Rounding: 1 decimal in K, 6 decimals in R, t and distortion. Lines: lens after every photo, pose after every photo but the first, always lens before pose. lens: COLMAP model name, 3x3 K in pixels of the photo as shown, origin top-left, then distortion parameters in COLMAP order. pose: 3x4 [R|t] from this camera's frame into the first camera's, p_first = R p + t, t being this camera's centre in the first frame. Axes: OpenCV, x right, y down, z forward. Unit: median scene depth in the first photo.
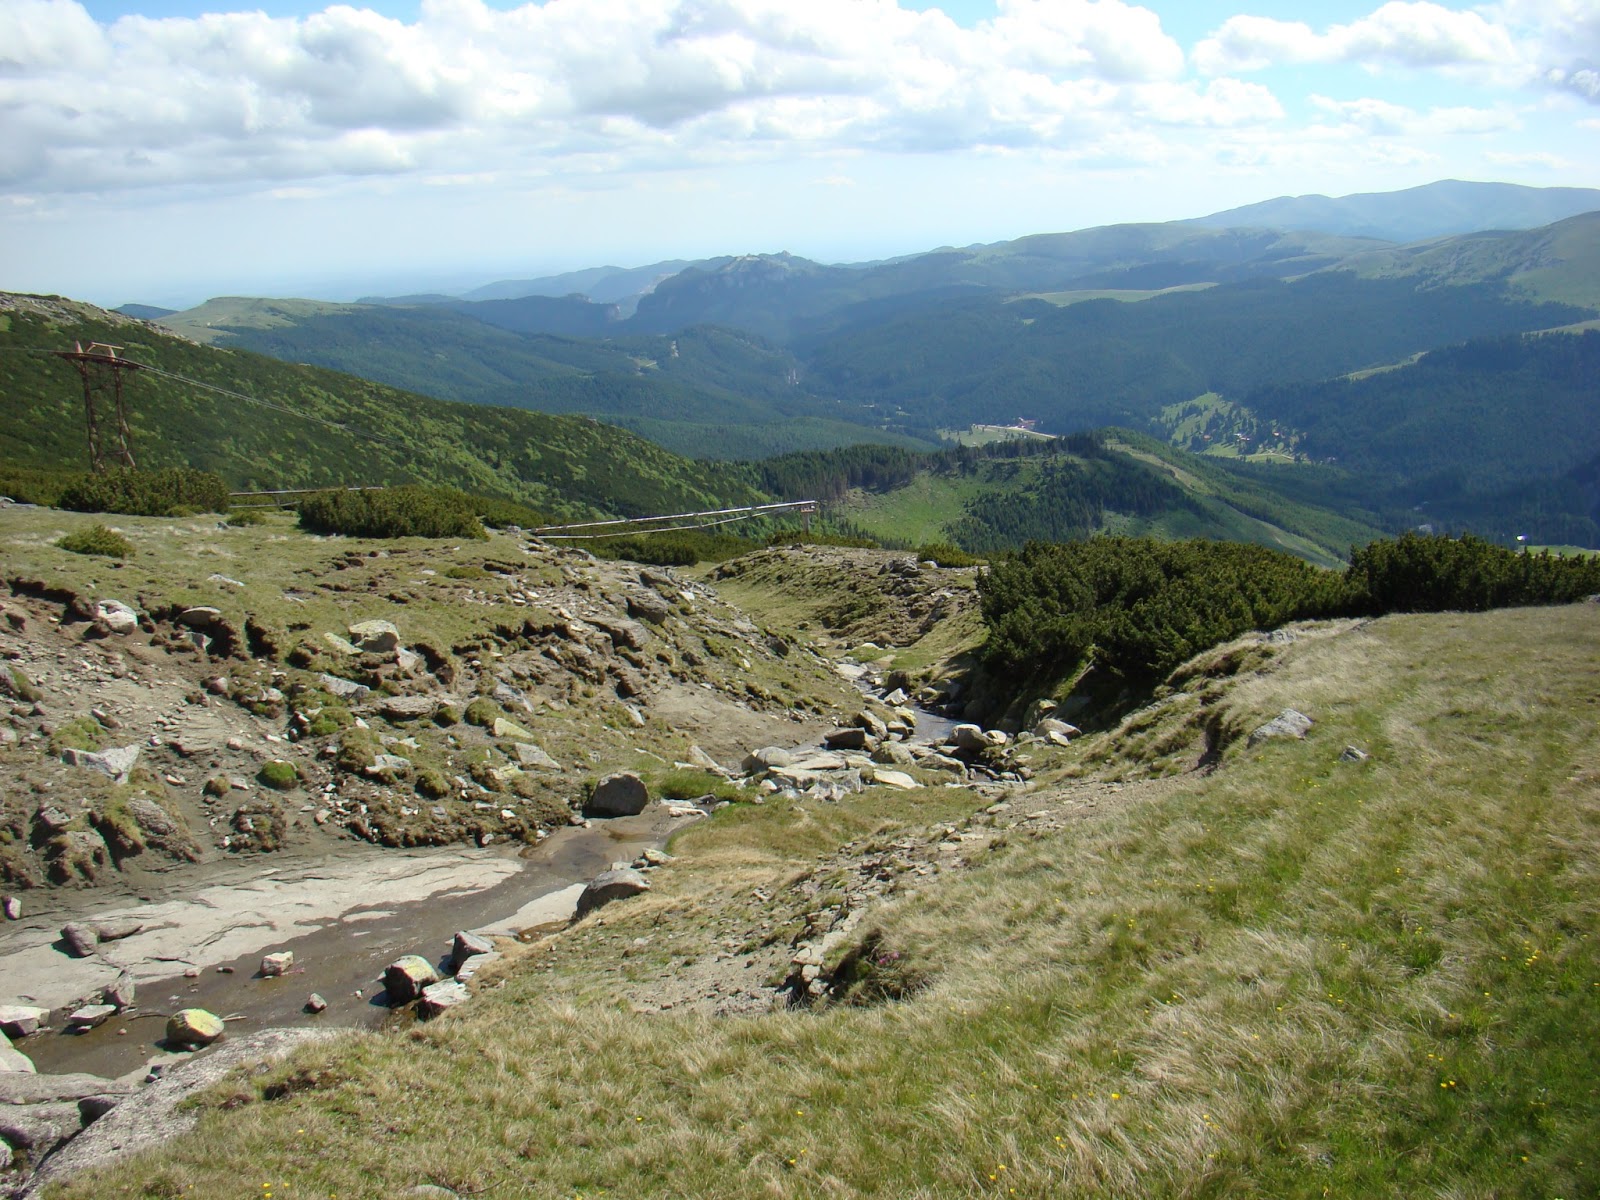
lens RADIAL K [[1527.4, 0, 766.0], [0, 1527.4, 603.9], [0, 0, 1]] dist [-0.127515, 0.000000]
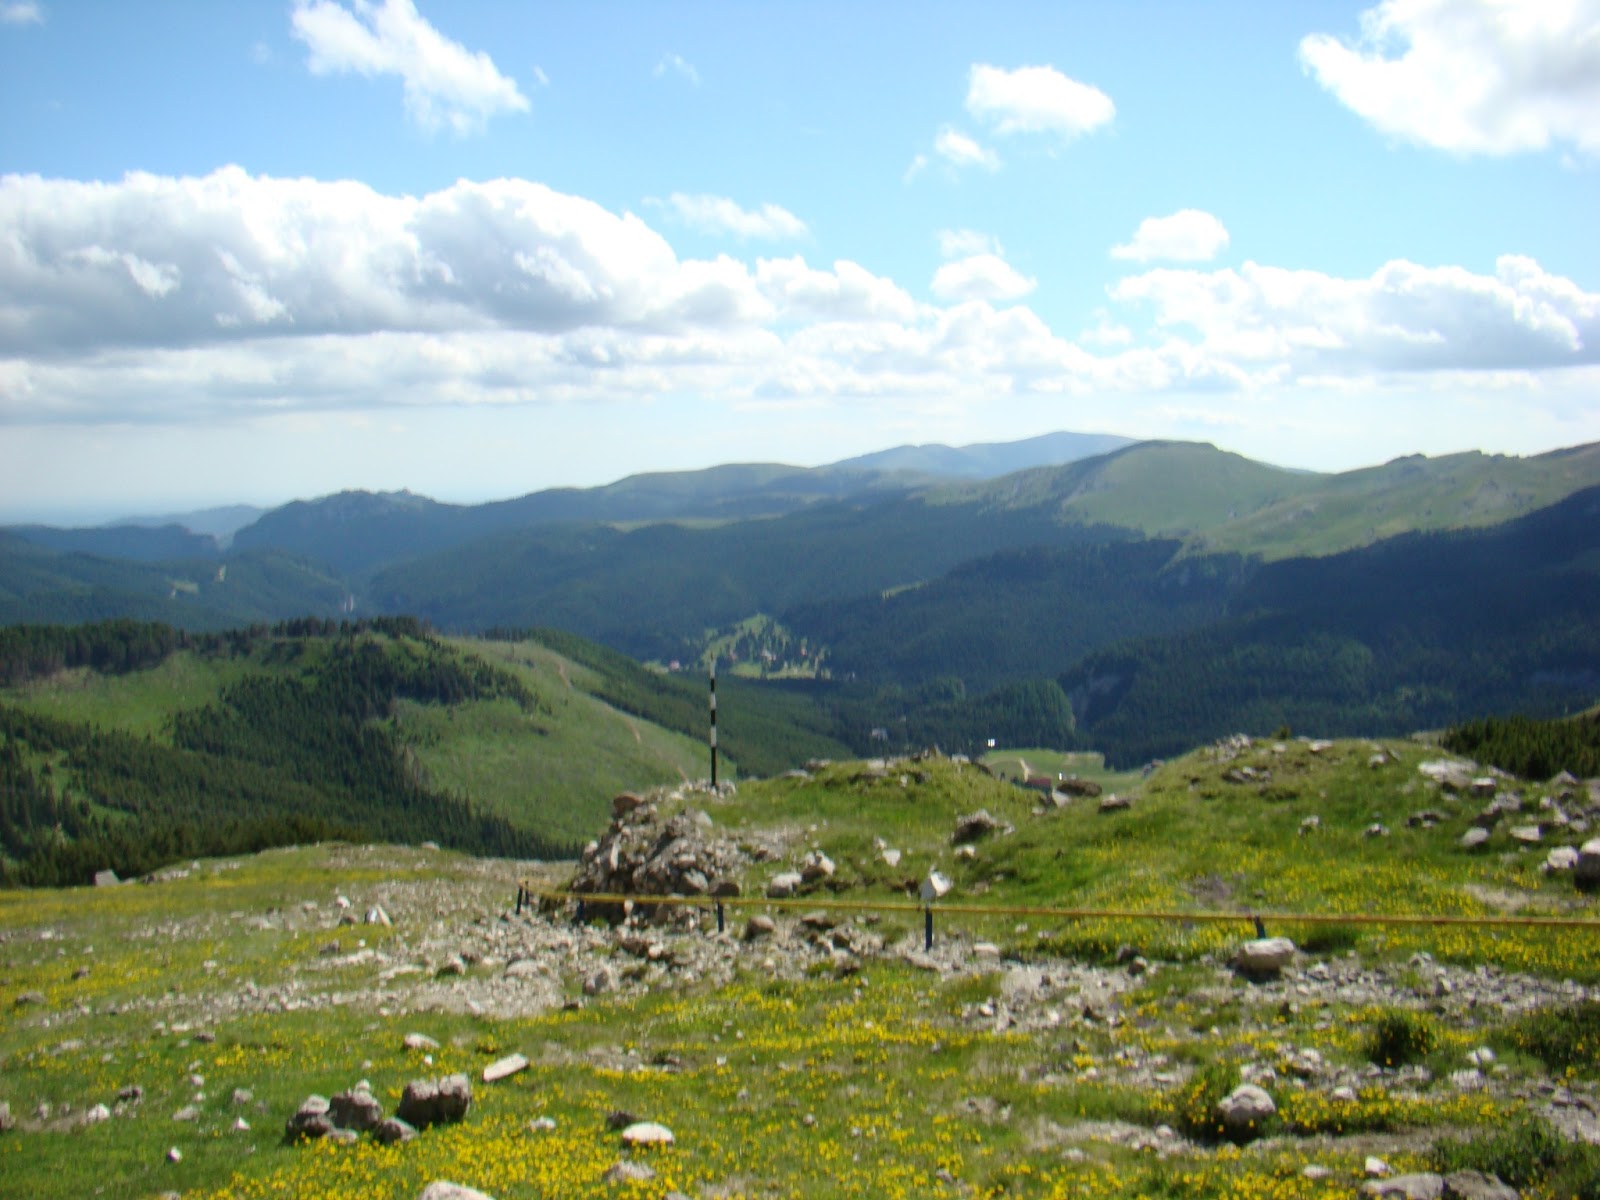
lens RADIAL K [[1527.4, 0, 781.3], [0, 1527.4, 596.8], [0, 0, 1]] dist [-0.127515, 0.000000]
pose [[0.975280, 0.012123, 0.220638, 0.096072], [0.025108, 0.985948, -0.165156, 0.010189], [-0.219540, 0.166613, 0.961271, 0.058247]]
